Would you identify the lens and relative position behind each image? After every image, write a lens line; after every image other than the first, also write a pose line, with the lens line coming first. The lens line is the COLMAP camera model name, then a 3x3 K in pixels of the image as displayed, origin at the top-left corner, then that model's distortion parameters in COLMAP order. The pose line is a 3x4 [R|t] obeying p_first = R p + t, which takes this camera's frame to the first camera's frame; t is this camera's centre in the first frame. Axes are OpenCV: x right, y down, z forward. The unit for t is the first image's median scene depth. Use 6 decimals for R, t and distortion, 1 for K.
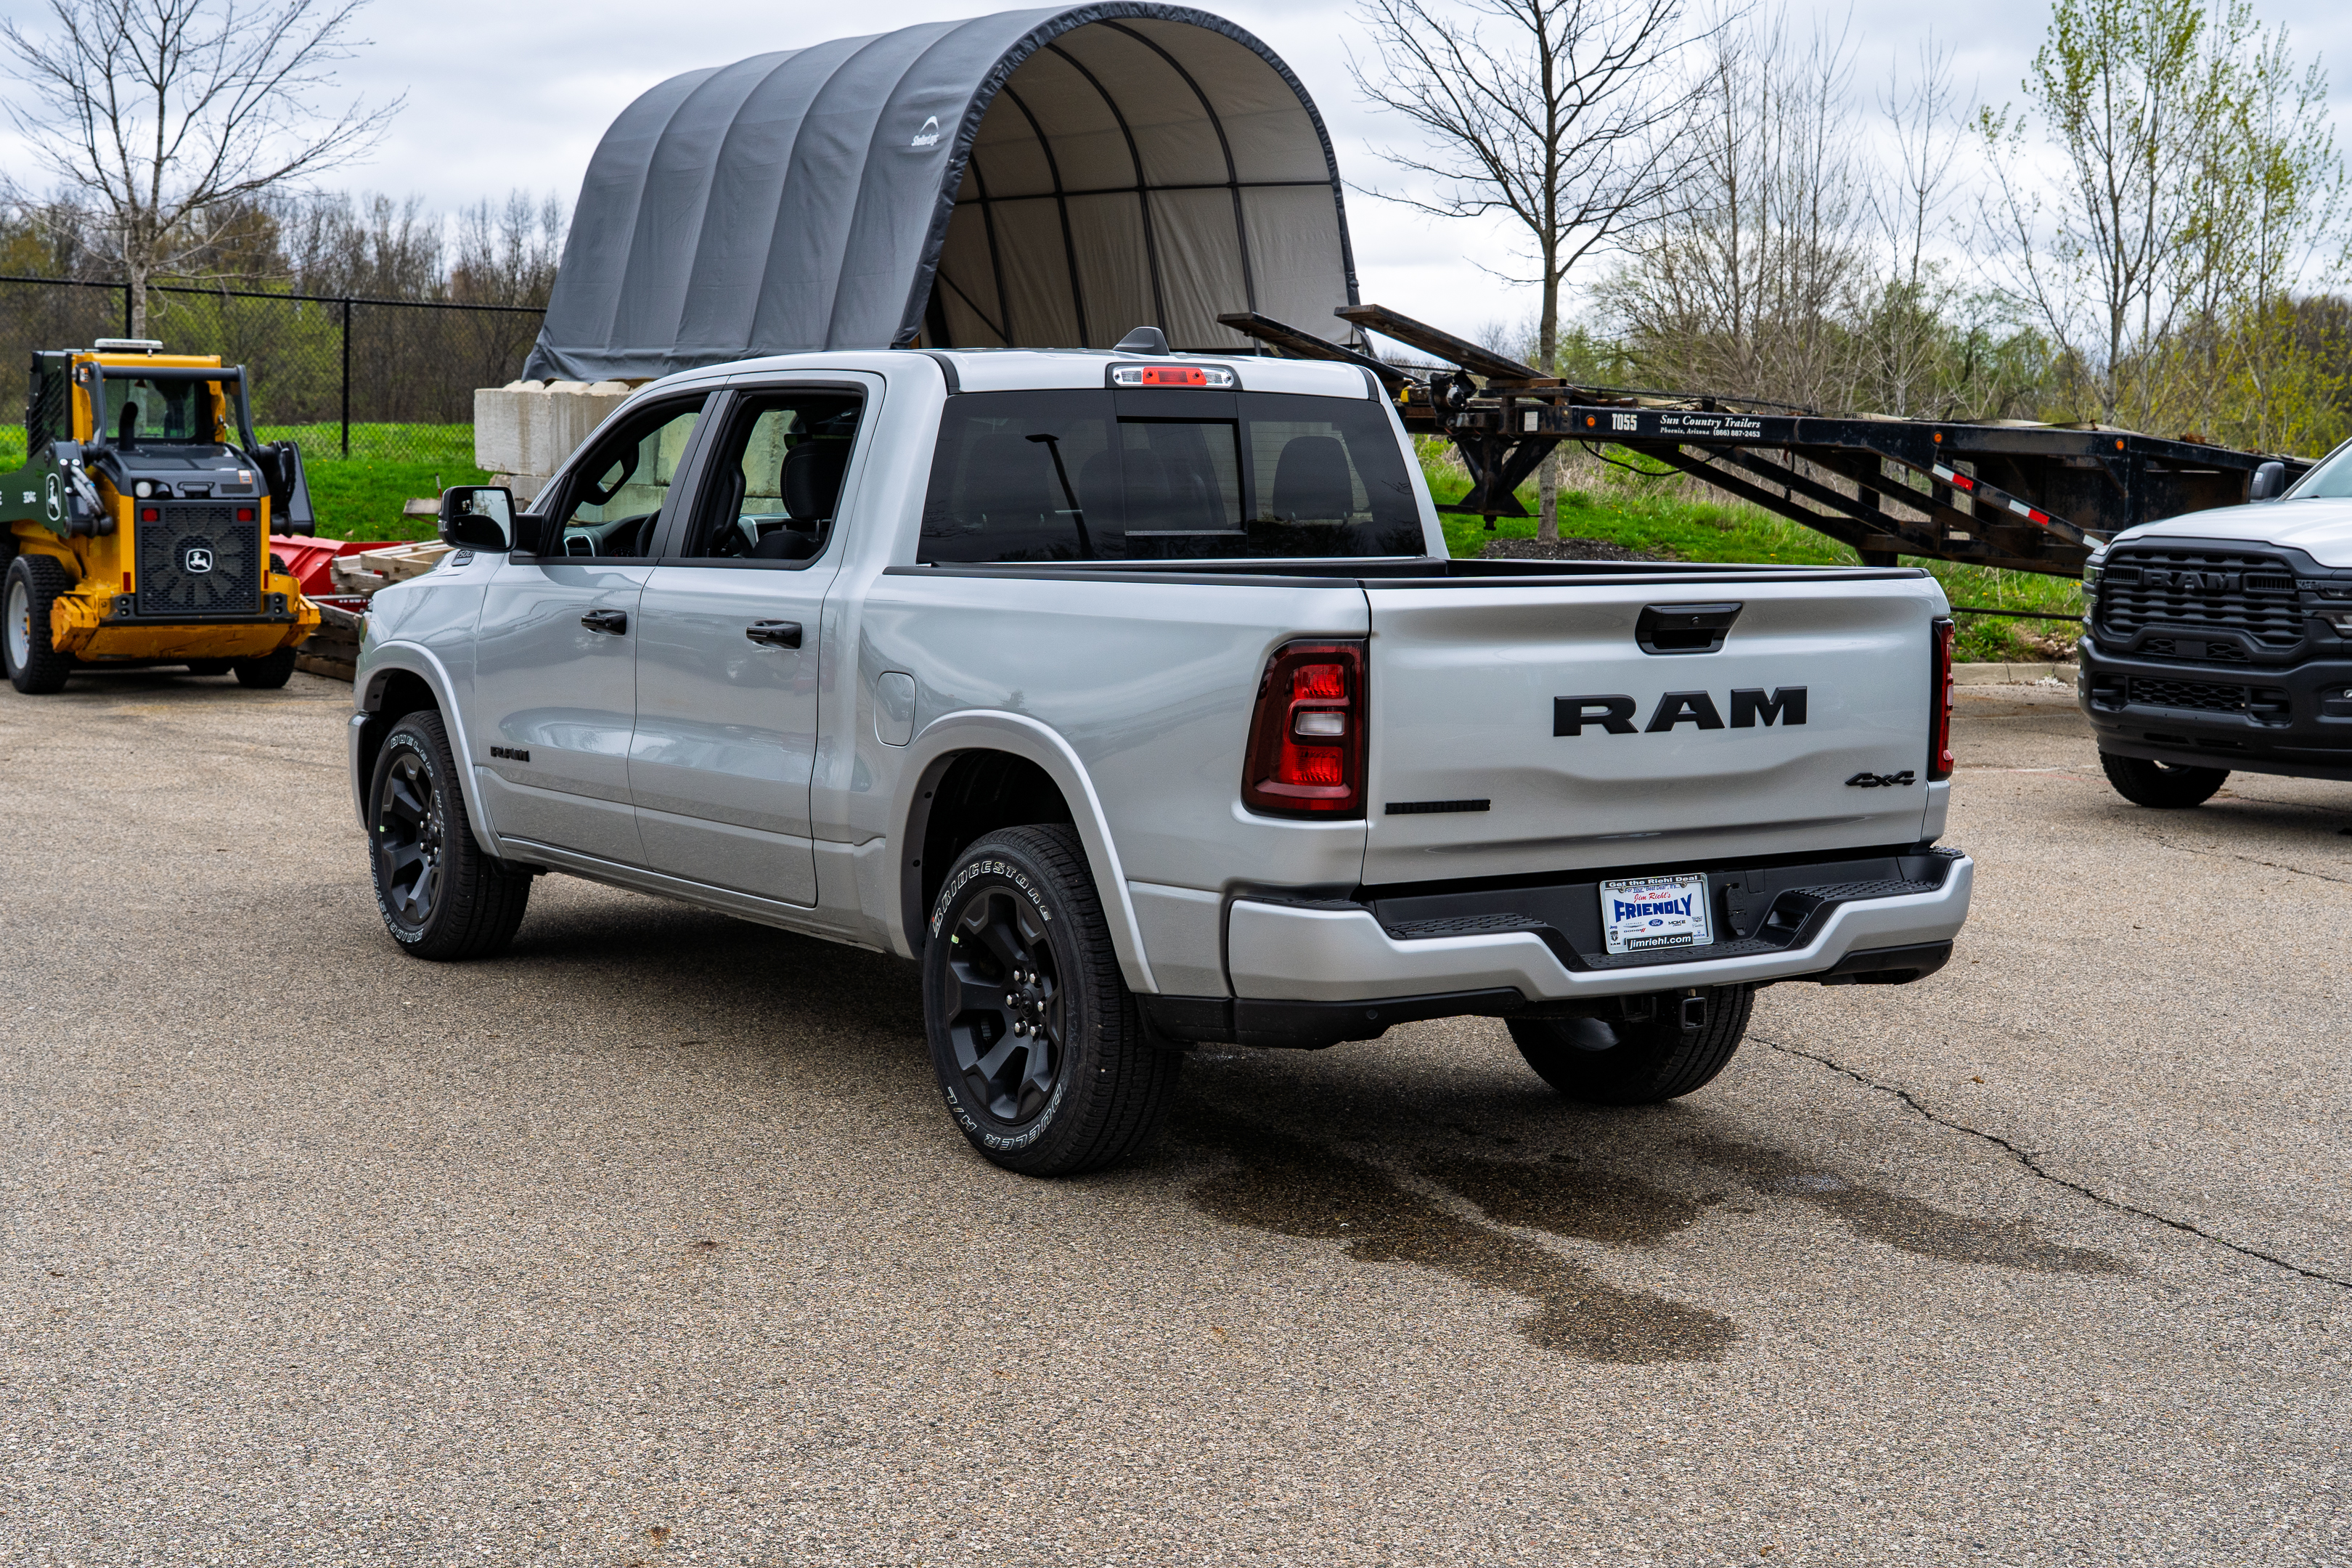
lens RADIAL K [[3387.5, 0, 1166.3], [0, 3387.5, 783.7], [0, 0, 1]] dist [0.020629, 0.000000]
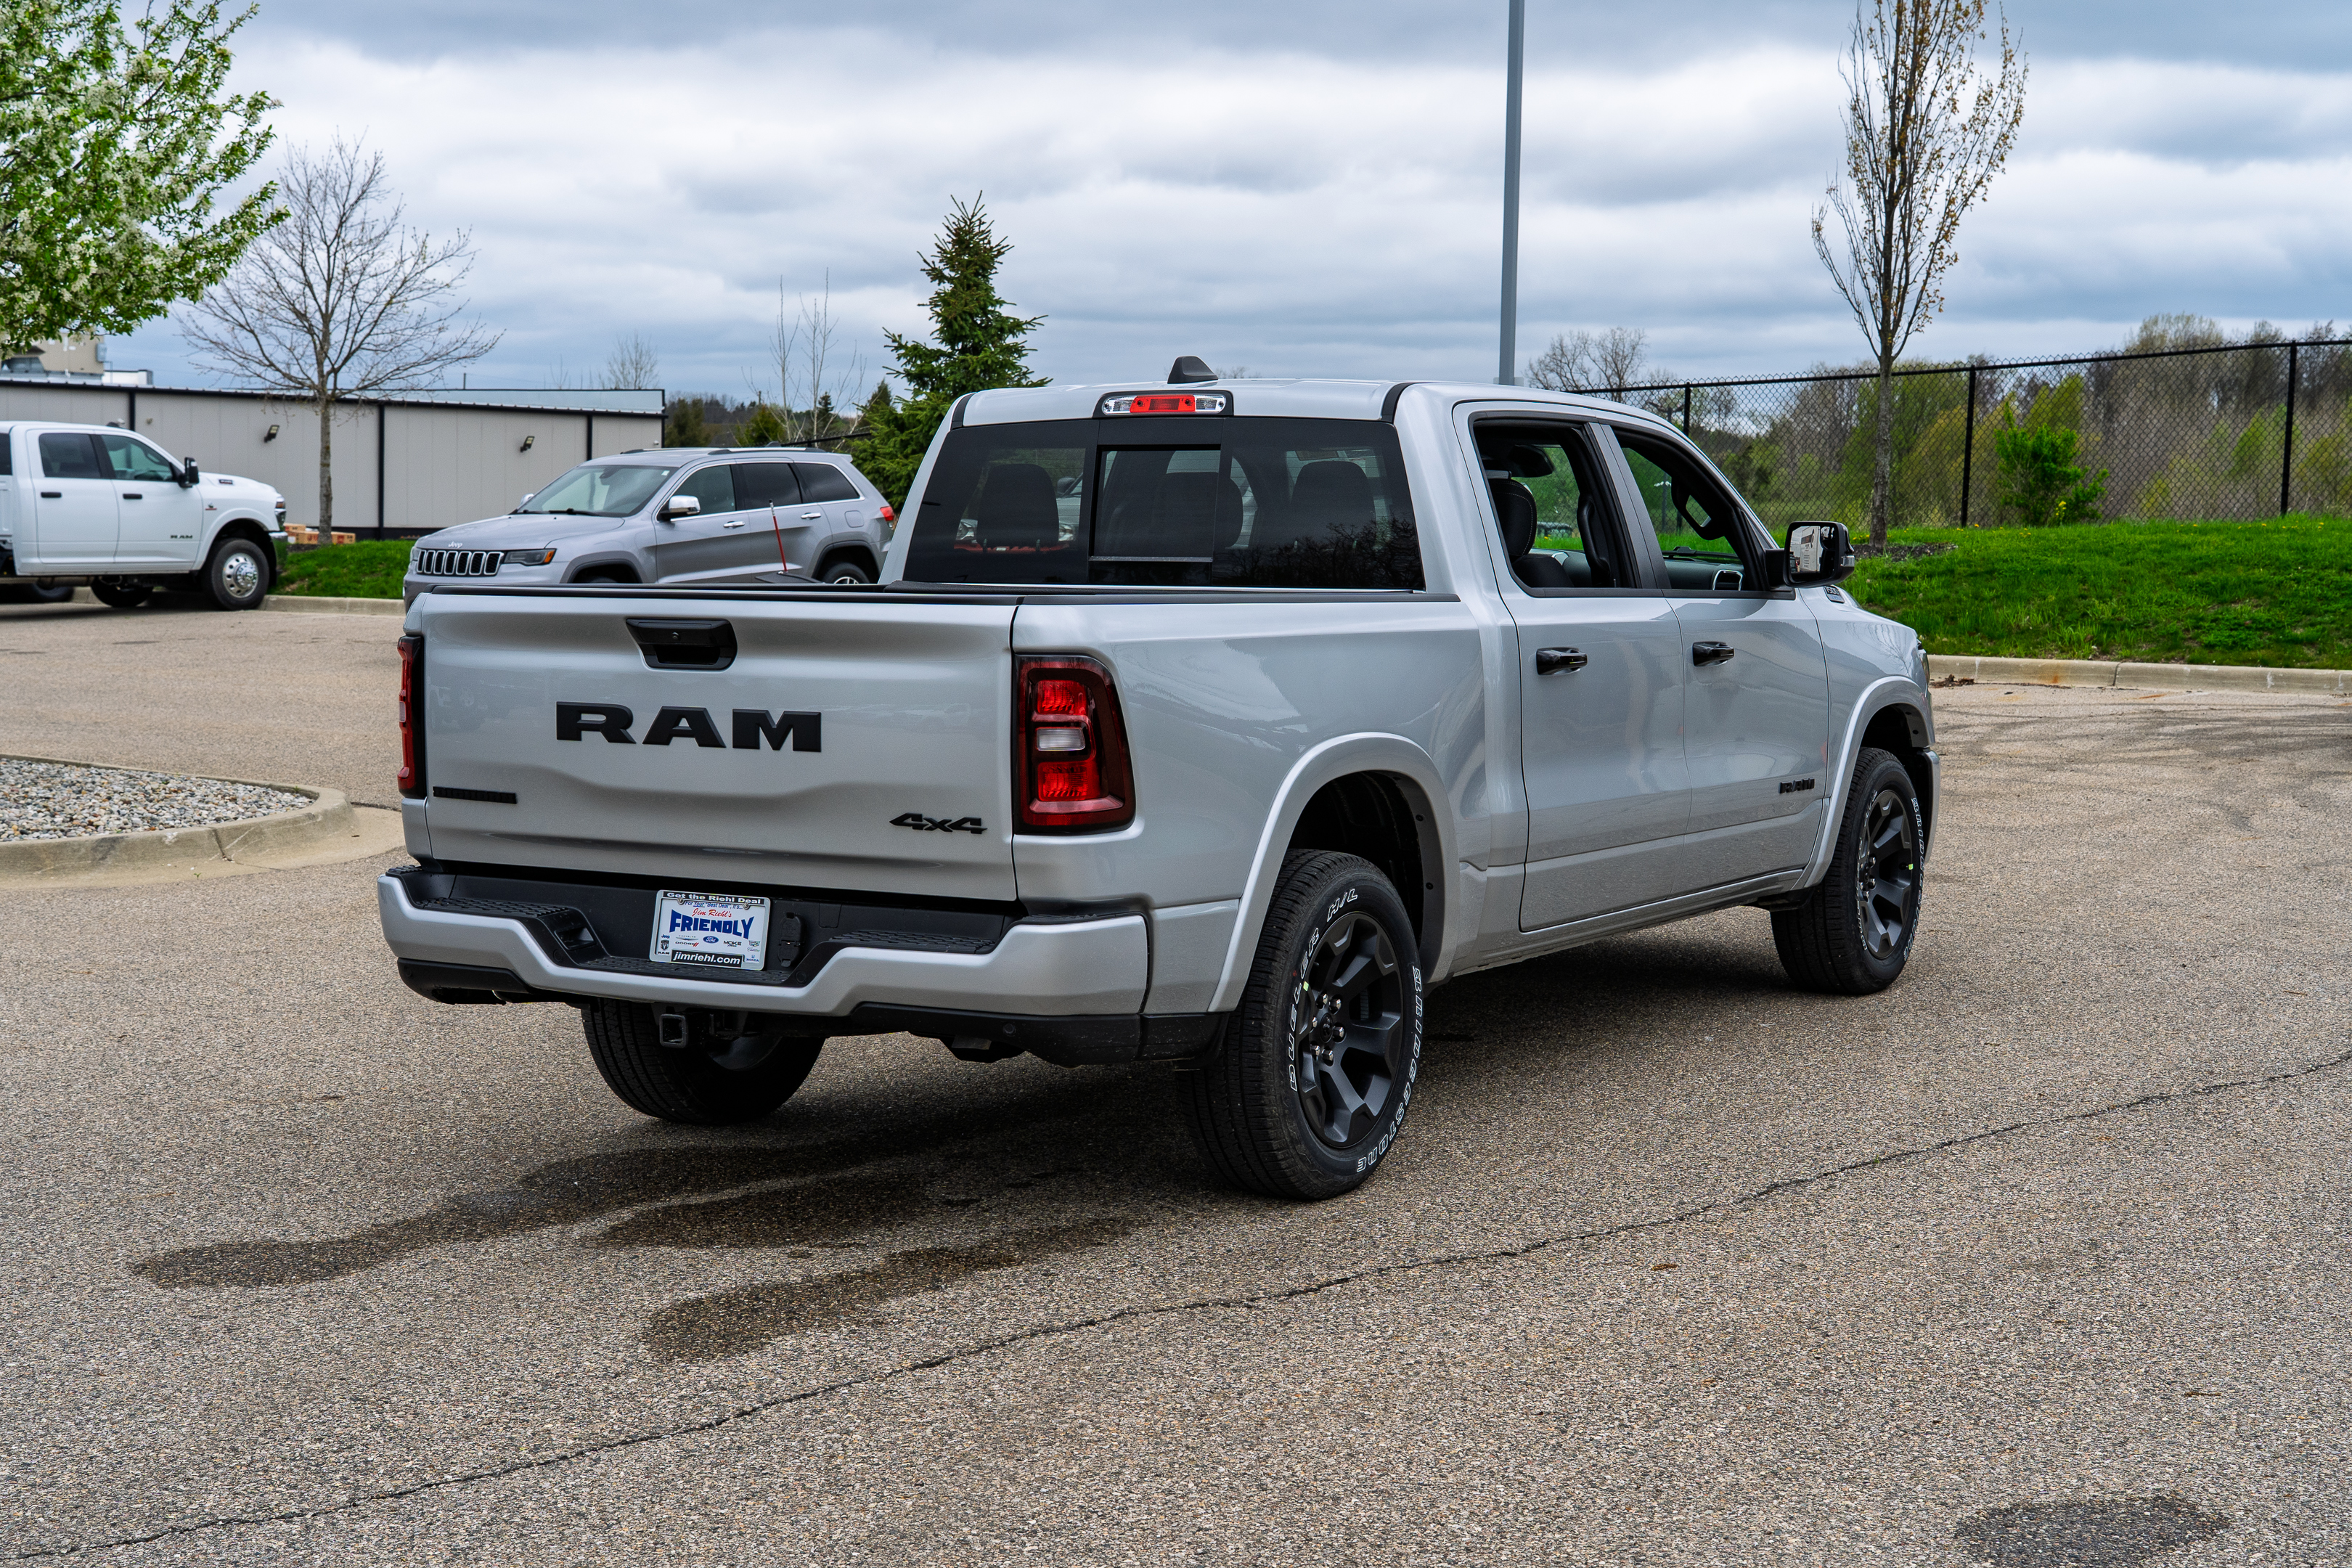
lens RADIAL K [[3387.5, 0, 1163.9], [0, 3387.5, 783.4], [0, 0, 1]] dist [0.020629, 0.000000]
pose [[0.436444, 0.065928, -0.897313, 1.092401], [-0.085628, 0.995829, 0.031518, -0.047512], [0.895647, 0.063079, 0.440269, 0.675640]]
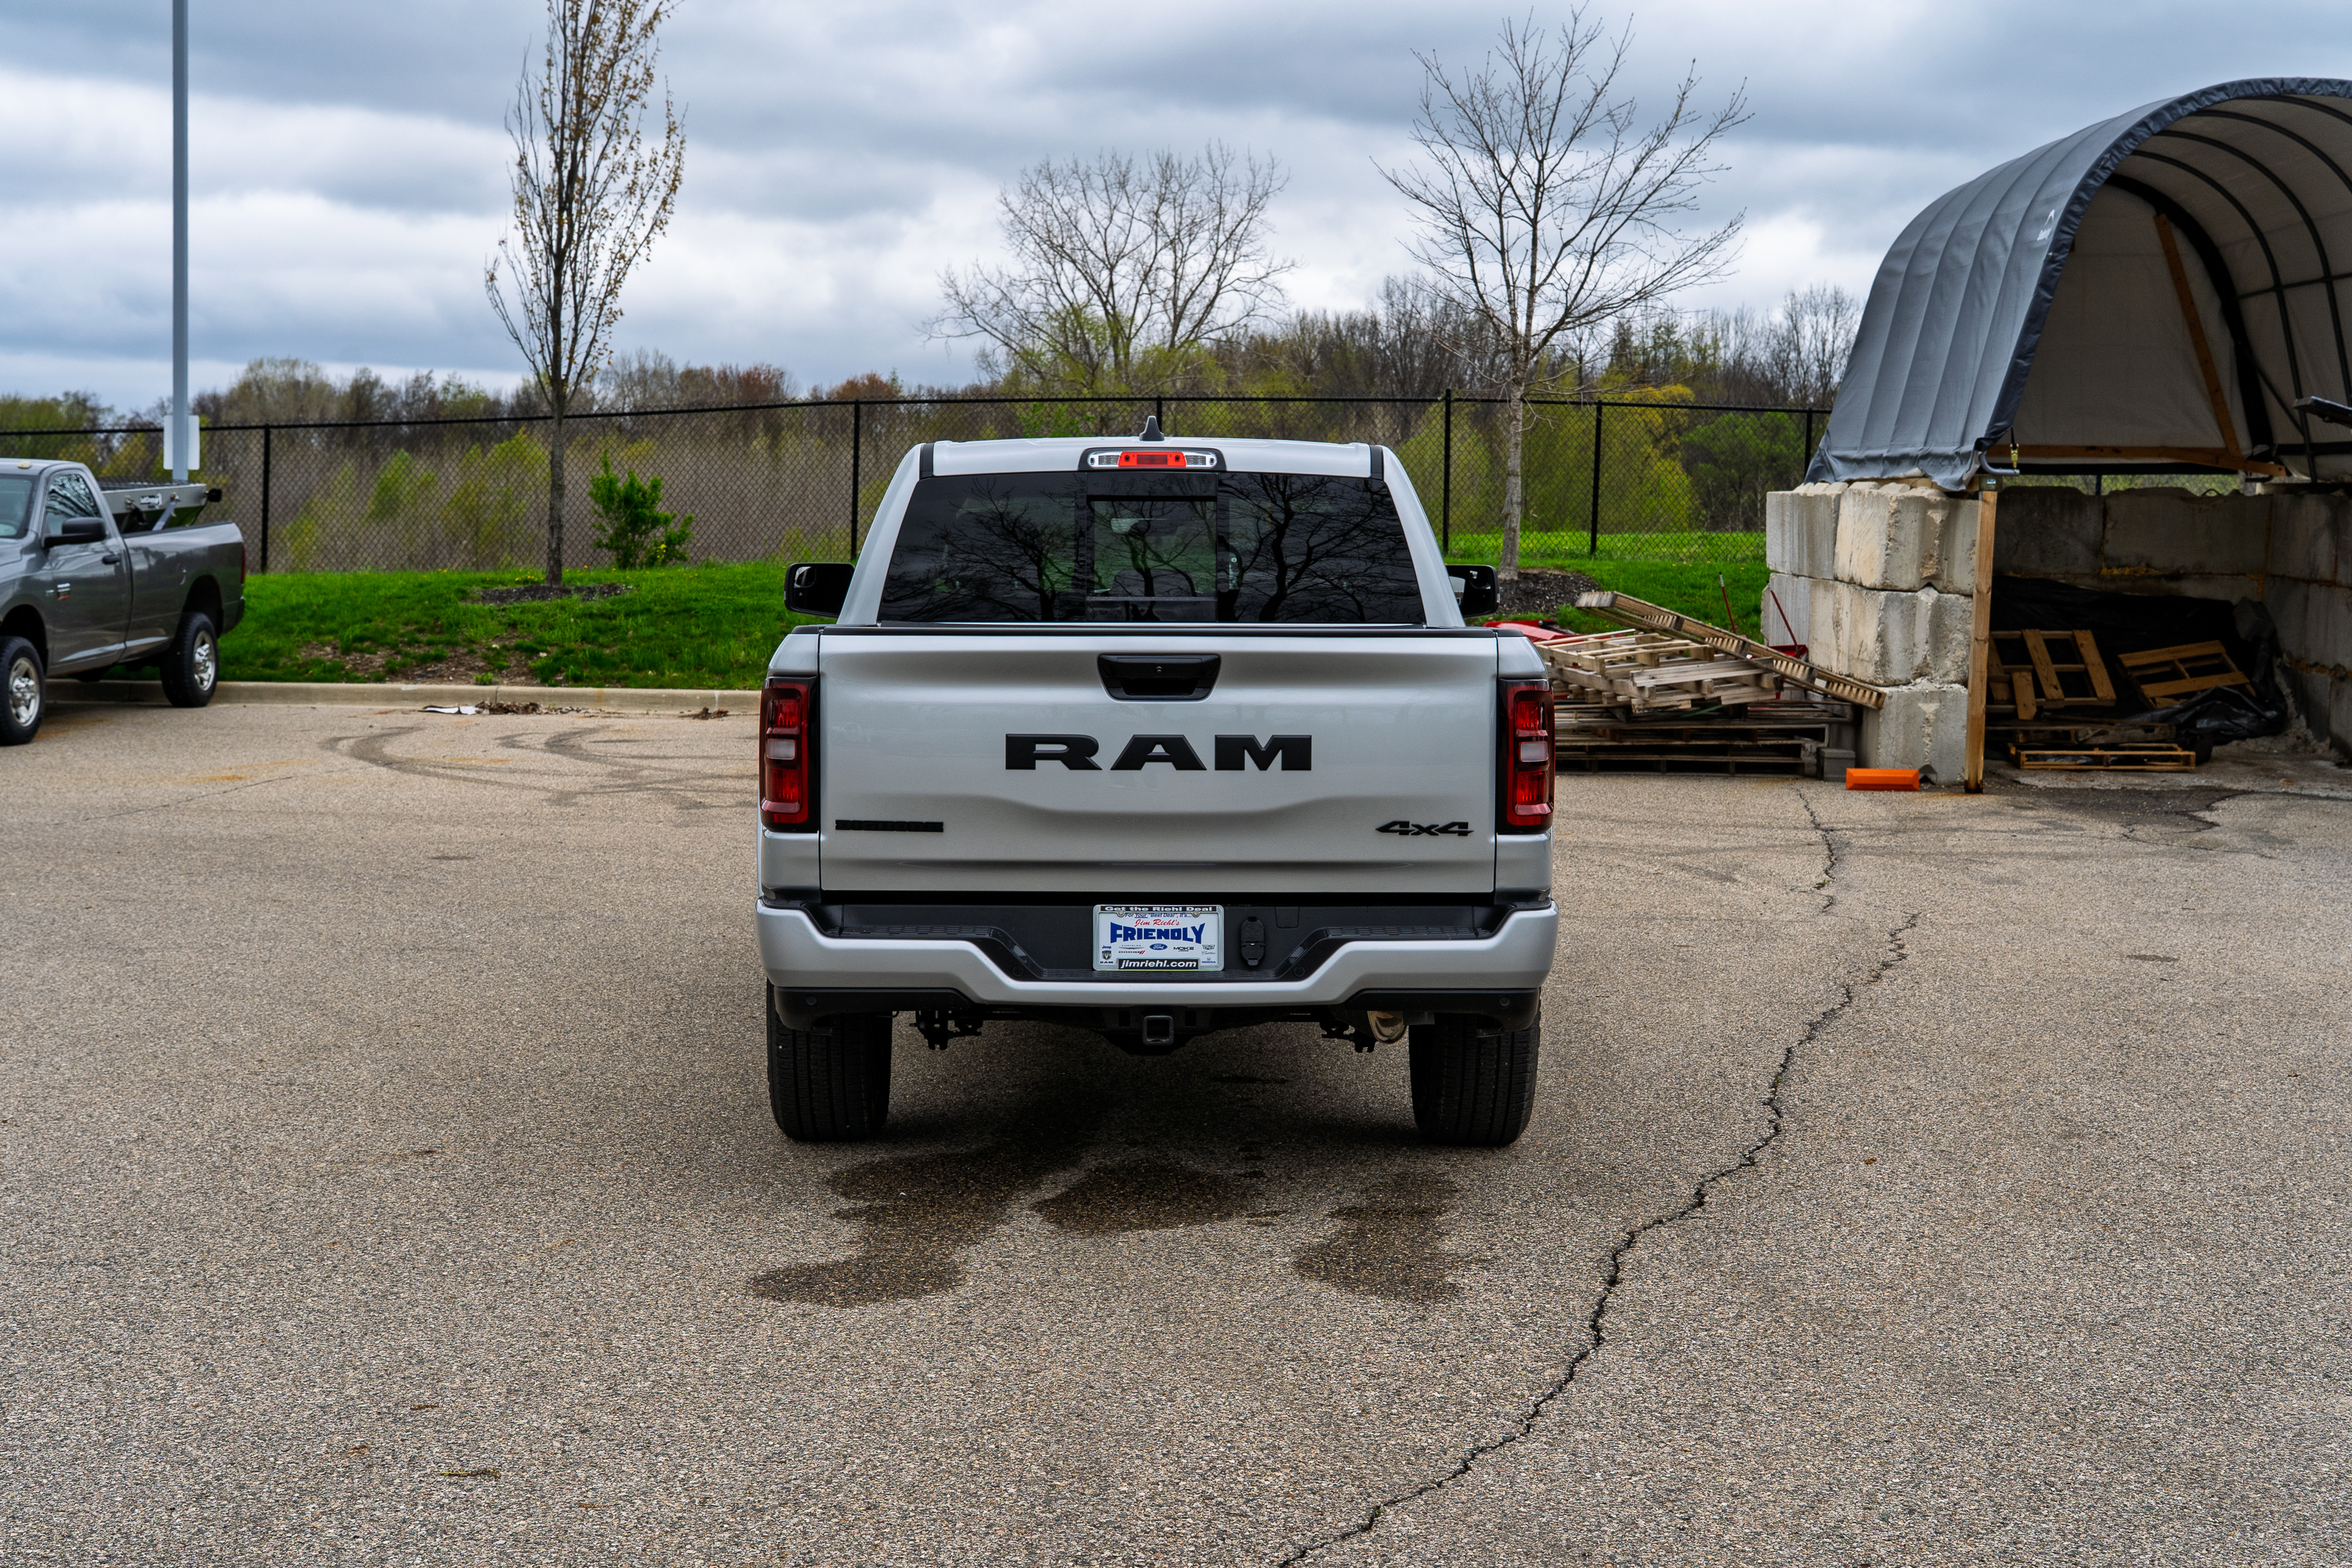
lens RADIAL K [[3387.5, 0, 1165.2], [0, 3387.5, 780.3], [0, 0, 1]] dist [0.020629, 0.000000]
pose [[0.842826, 0.031910, -0.537239, 0.729770], [-0.050232, 0.998547, -0.019495, 0.008605], [0.535836, 0.043417, 0.843205, 0.077365]]
